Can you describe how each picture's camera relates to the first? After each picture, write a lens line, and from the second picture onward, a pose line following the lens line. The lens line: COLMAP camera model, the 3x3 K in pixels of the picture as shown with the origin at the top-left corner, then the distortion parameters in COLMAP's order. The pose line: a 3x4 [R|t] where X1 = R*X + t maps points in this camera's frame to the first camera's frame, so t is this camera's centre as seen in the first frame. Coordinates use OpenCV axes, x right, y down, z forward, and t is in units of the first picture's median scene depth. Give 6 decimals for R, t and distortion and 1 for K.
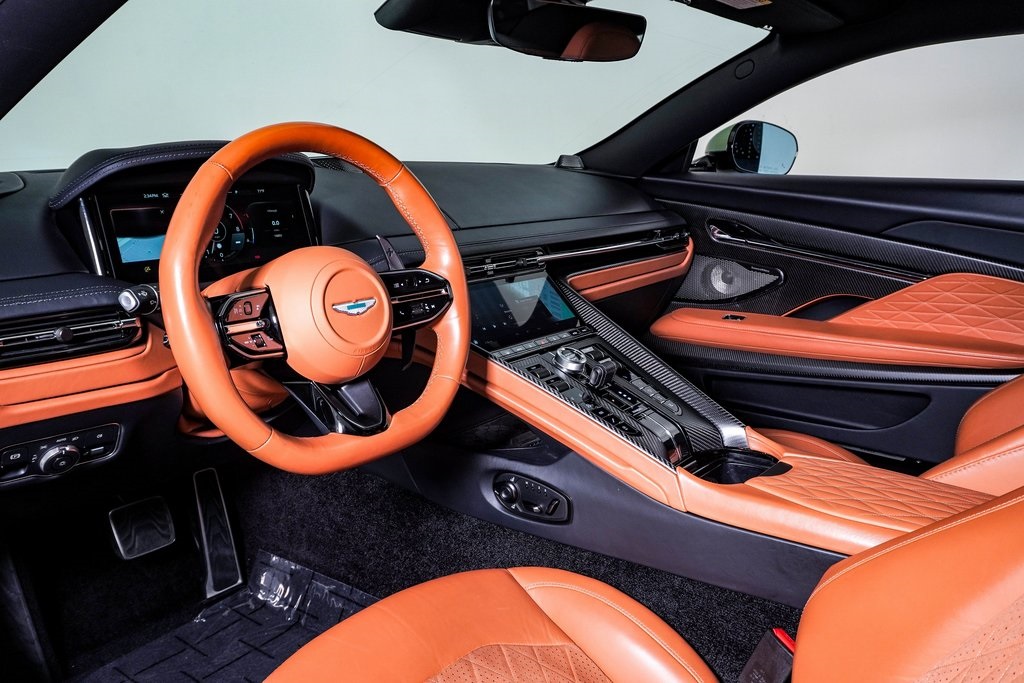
lens RADIAL K [[812.7, 0, 512.0], [0, 812.7, 341.5], [0, 0, 1]] dist [-0.015545, -0.003067]
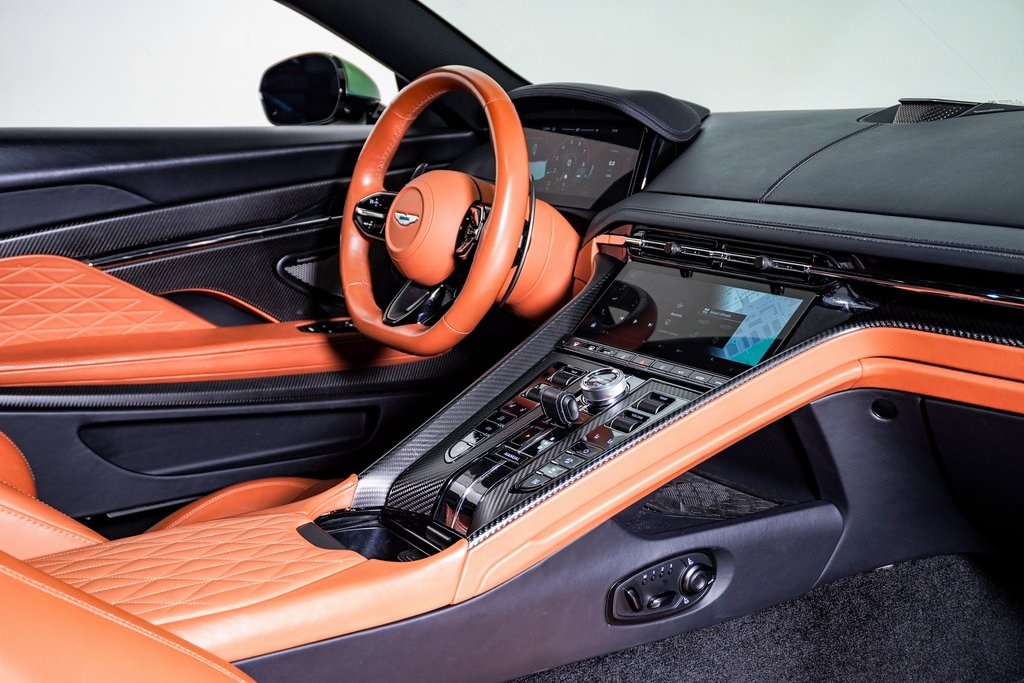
lens RADIAL K [[1088.3, 0, 512.0], [0, 1088.3, 341.5], [0, 0, 1]] dist [-0.002463, -0.003035]
pose [[-0.255485, 0.198441, -0.946229, 1.273106], [-0.228028, 0.938730, 0.258437, -0.310869], [0.939537, 0.281793, -0.194582, 1.449166]]
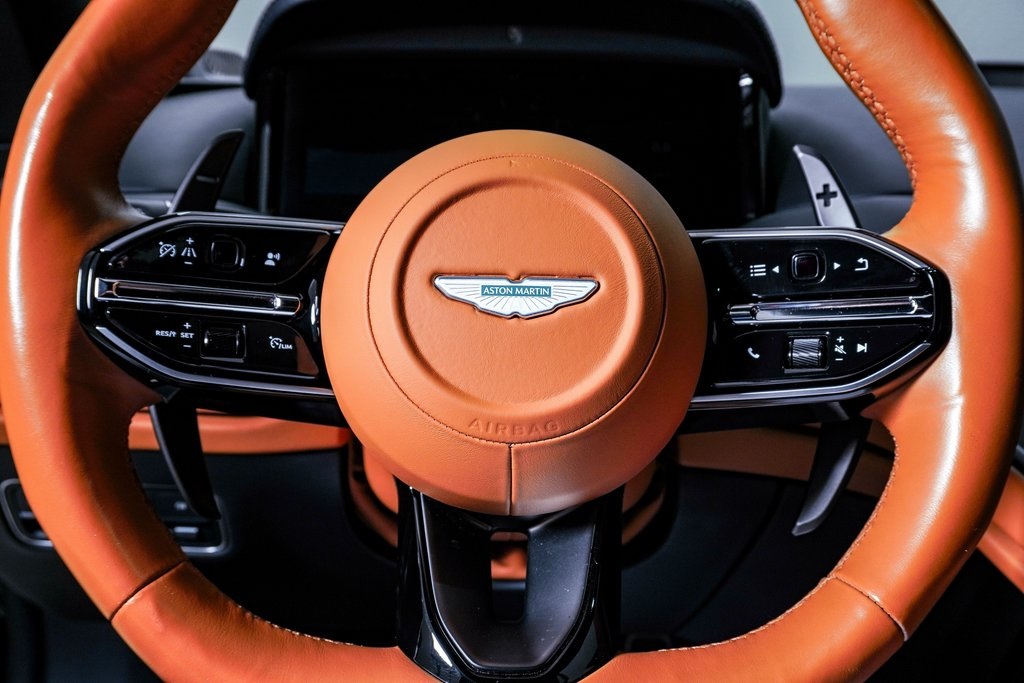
lens RADIAL K [[1011.5, 0, 512.0], [0, 1011.5, 341.5], [0, 0, 1]] dist [0.002997, -0.002326]
pose [[0.642475, 0.105077, -0.759069, 0.115455], [-0.187667, 0.981966, -0.022909, -0.013105], [0.742972, 0.157170, 0.650607, 0.703242]]
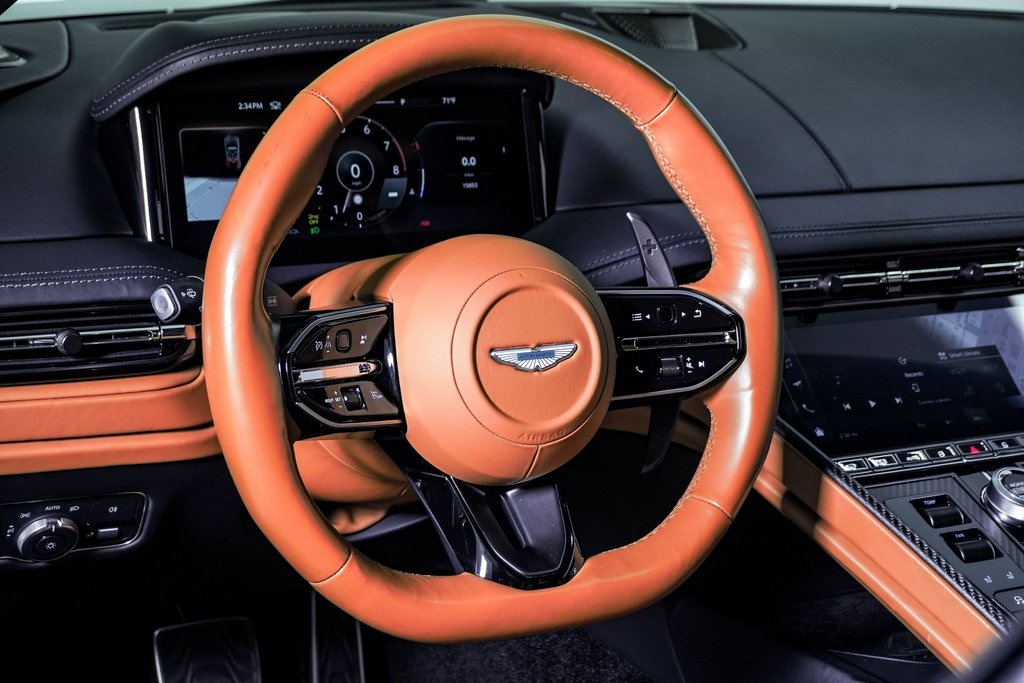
lens RADIAL K [[1969.7, 0, 512.0], [0, 1969.7, 341.5], [0, 0, 1]] dist [0.035763, -0.015920]
pose [[0.925260, 0.133738, -0.354976, 0.257677], [-0.128258, 0.990972, 0.039041, -0.098755], [0.356993, 0.009406, 0.934060, -0.250485]]
